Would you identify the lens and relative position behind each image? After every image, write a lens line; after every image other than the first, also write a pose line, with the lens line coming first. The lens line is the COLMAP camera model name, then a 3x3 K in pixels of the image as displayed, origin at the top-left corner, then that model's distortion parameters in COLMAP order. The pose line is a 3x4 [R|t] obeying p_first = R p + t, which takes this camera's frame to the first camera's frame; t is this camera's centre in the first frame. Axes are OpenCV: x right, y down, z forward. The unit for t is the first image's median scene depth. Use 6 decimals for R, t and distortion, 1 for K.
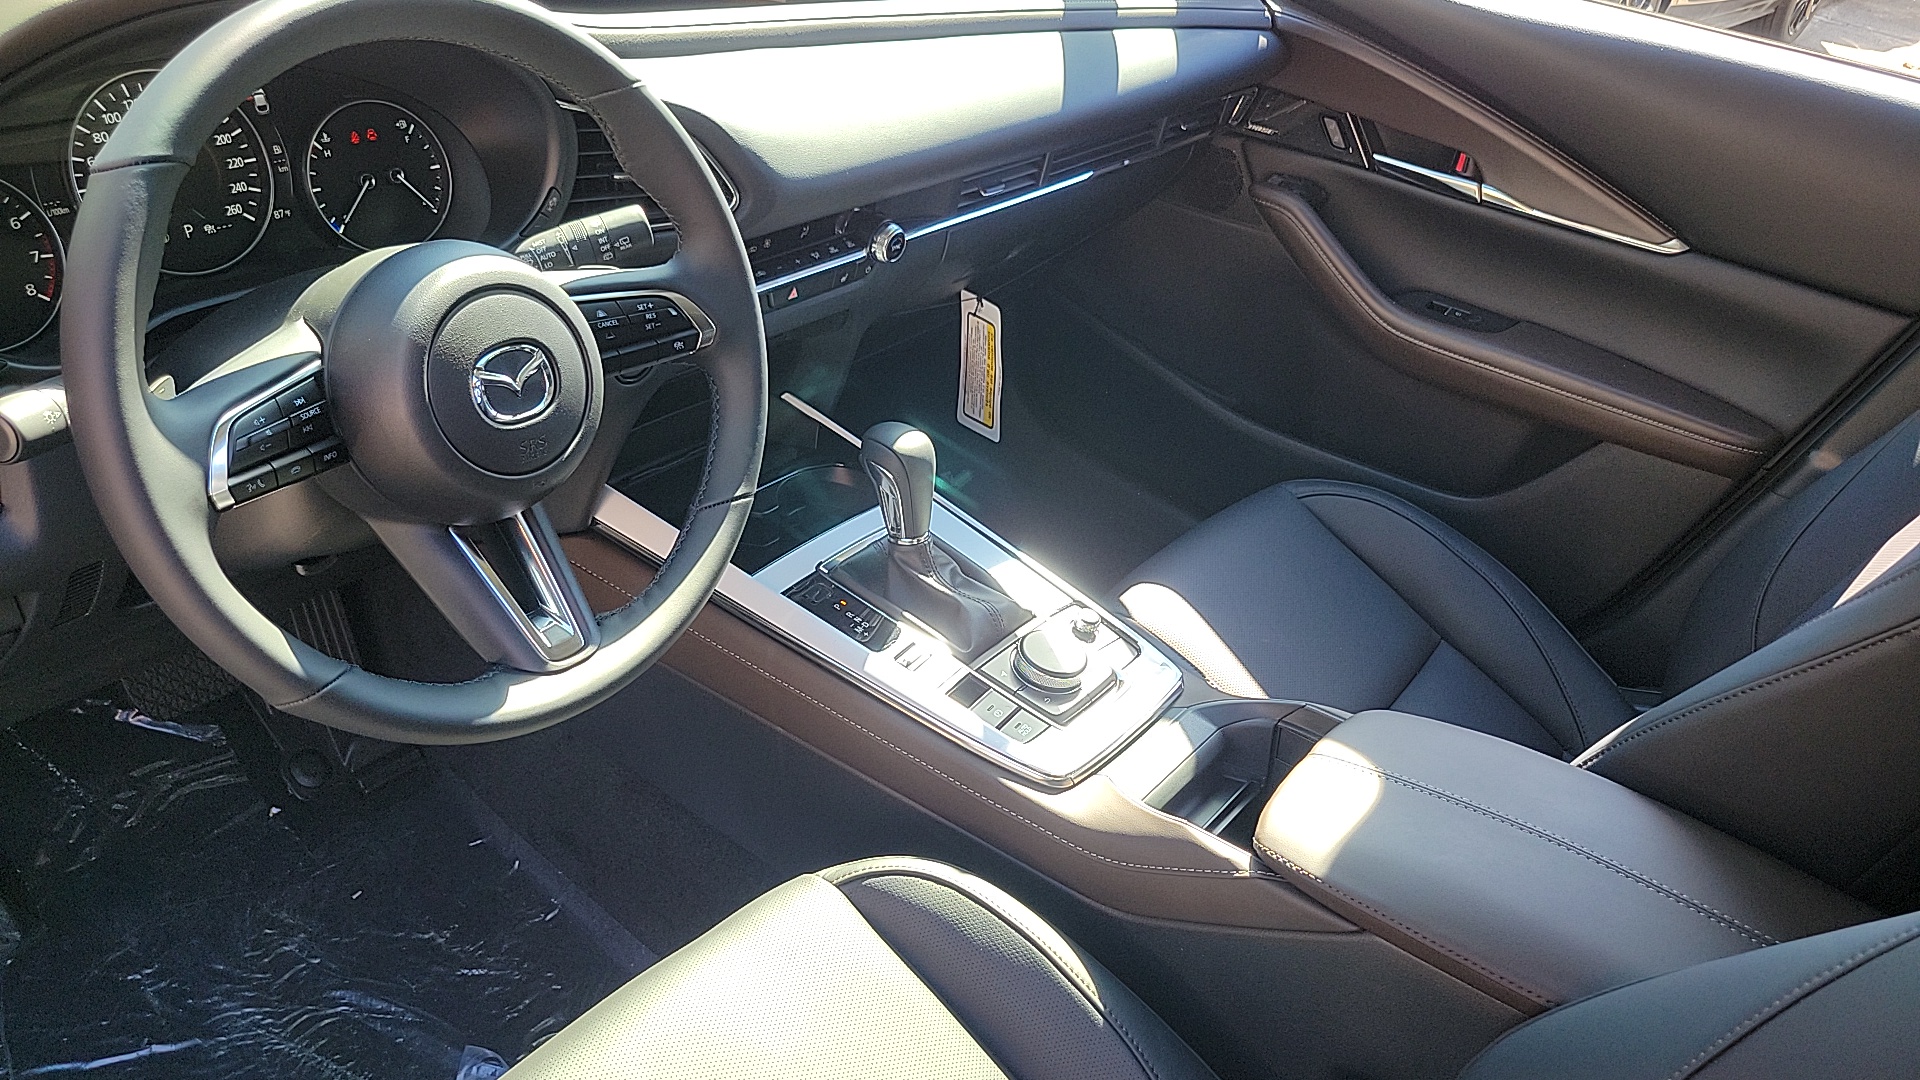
lens RADIAL K [[1441.5, 0, 915.0], [0, 1441.5, 551.9], [0, 0, 1]] dist [0.032379, -0.014010]
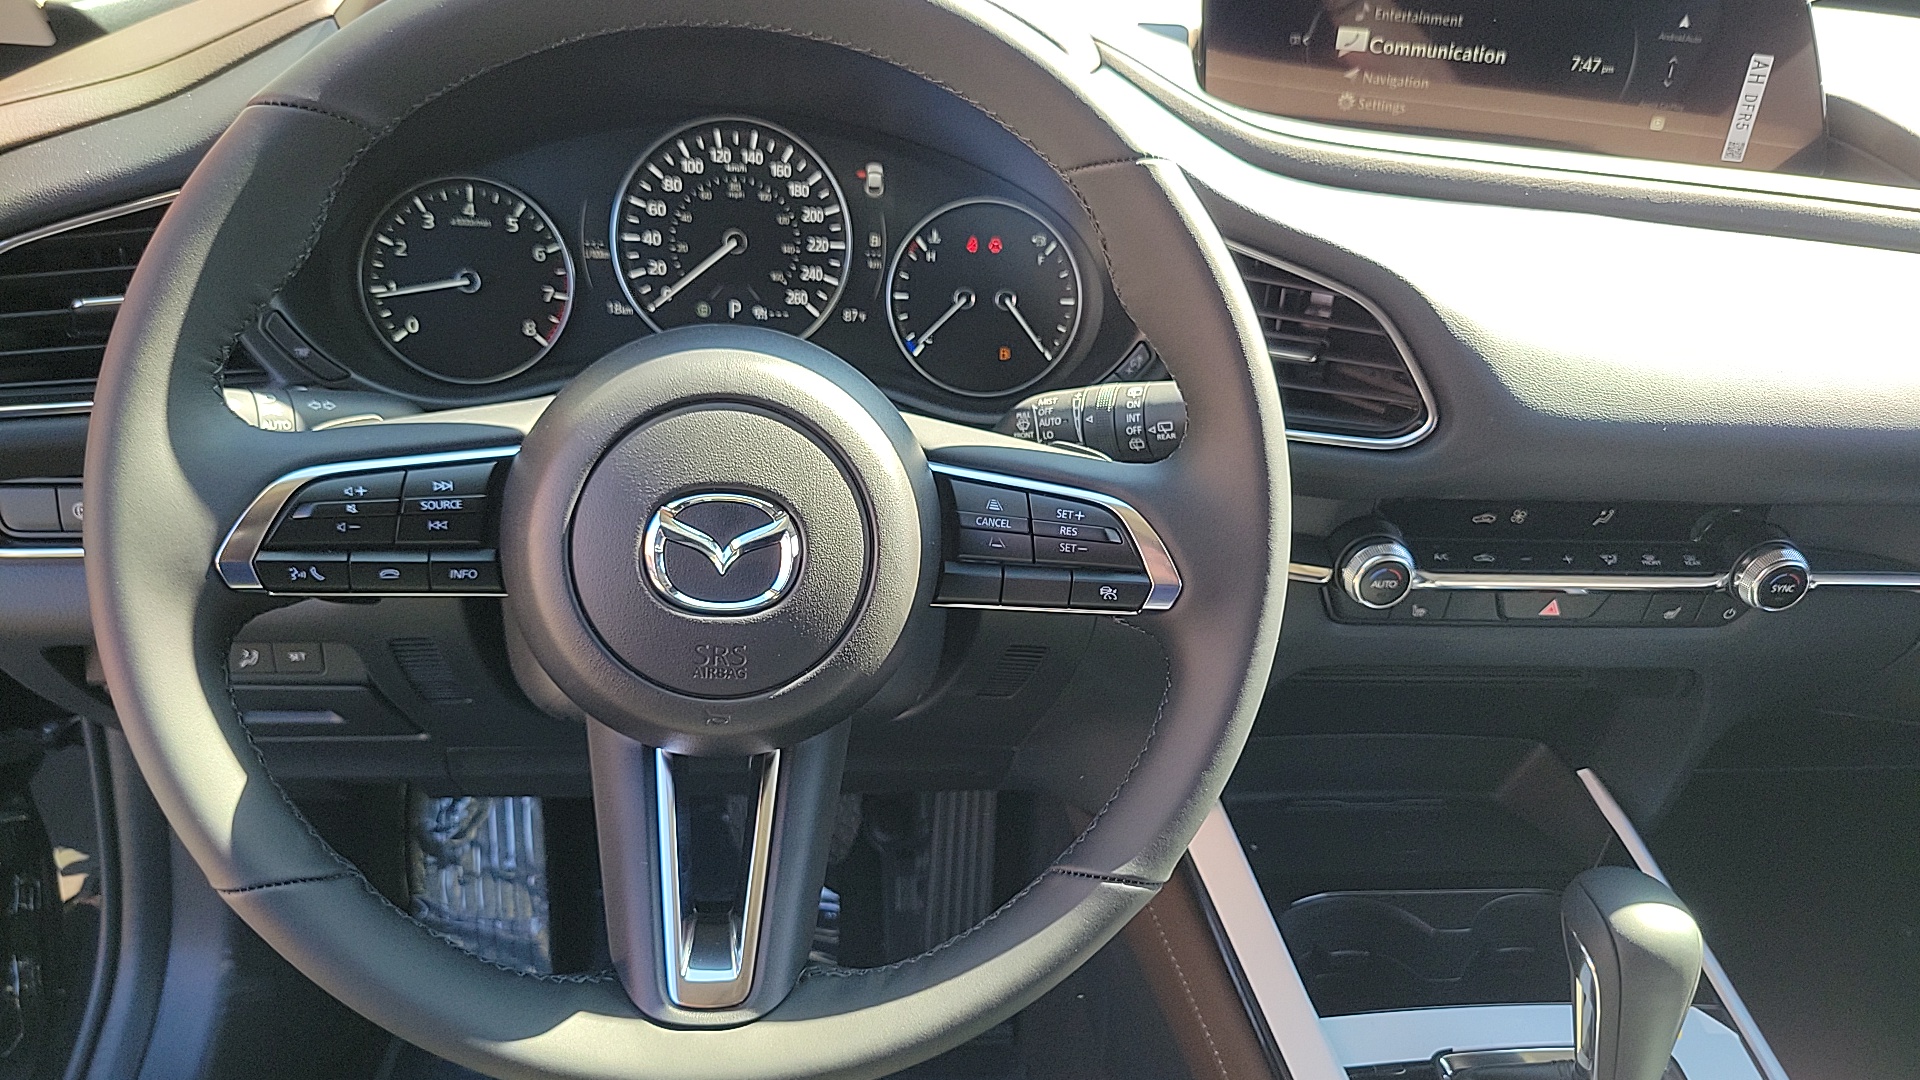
lens RADIAL K [[1441.5, 0, 988.2], [0, 1441.5, 522.9], [0, 0, 1]] dist [0.032379, -0.014010]
pose [[0.717260, 0.243799, -0.652763, 0.158761], [-0.370872, 0.926651, -0.061424, -0.102228], [0.589908, 0.286148, 0.755068, 0.460010]]
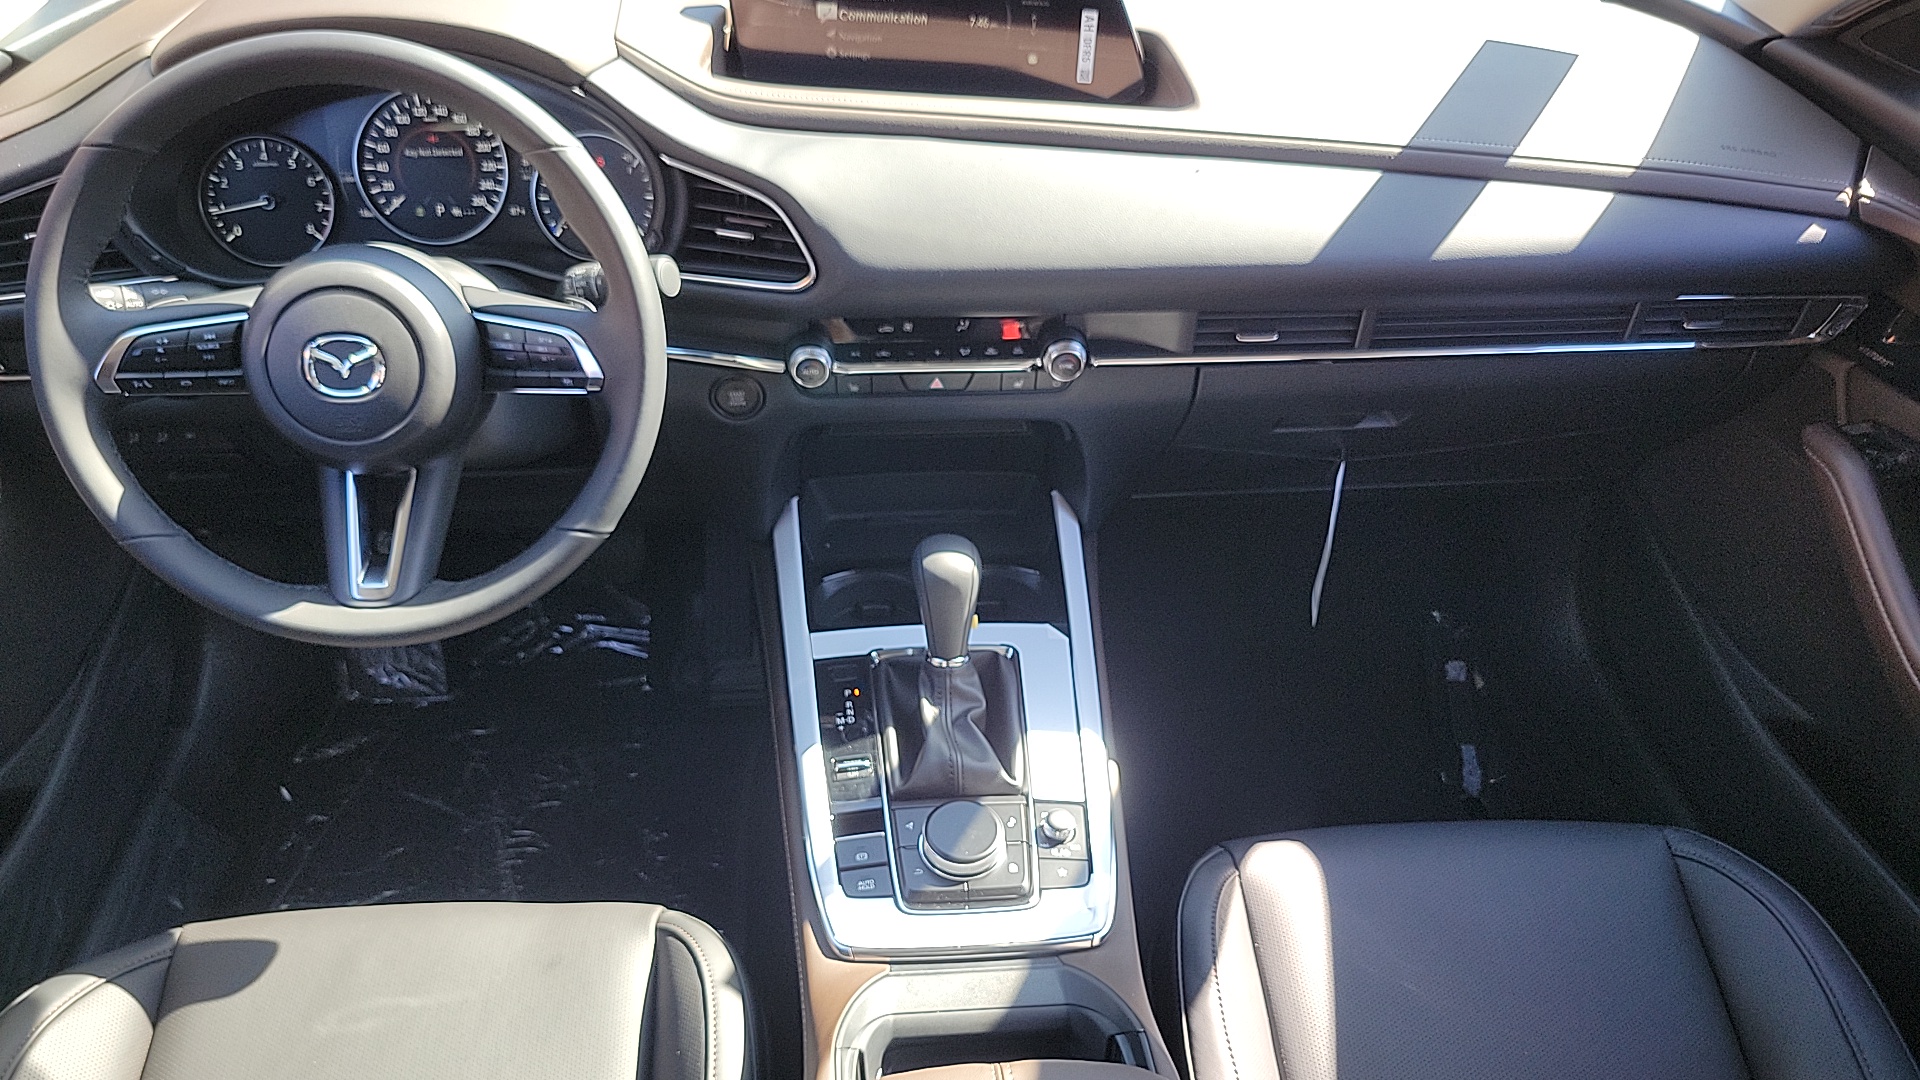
lens RADIAL K [[1441.5, 0, 963.9], [0, 1441.5, 542.0], [0, 0, 1]] dist [0.032379, -0.014010]
pose [[0.685205, 0.320514, -0.654038, 0.718248], [-0.340818, 0.934689, 0.100989, -0.216304], [0.643691, 0.153709, 0.749690, 0.340804]]
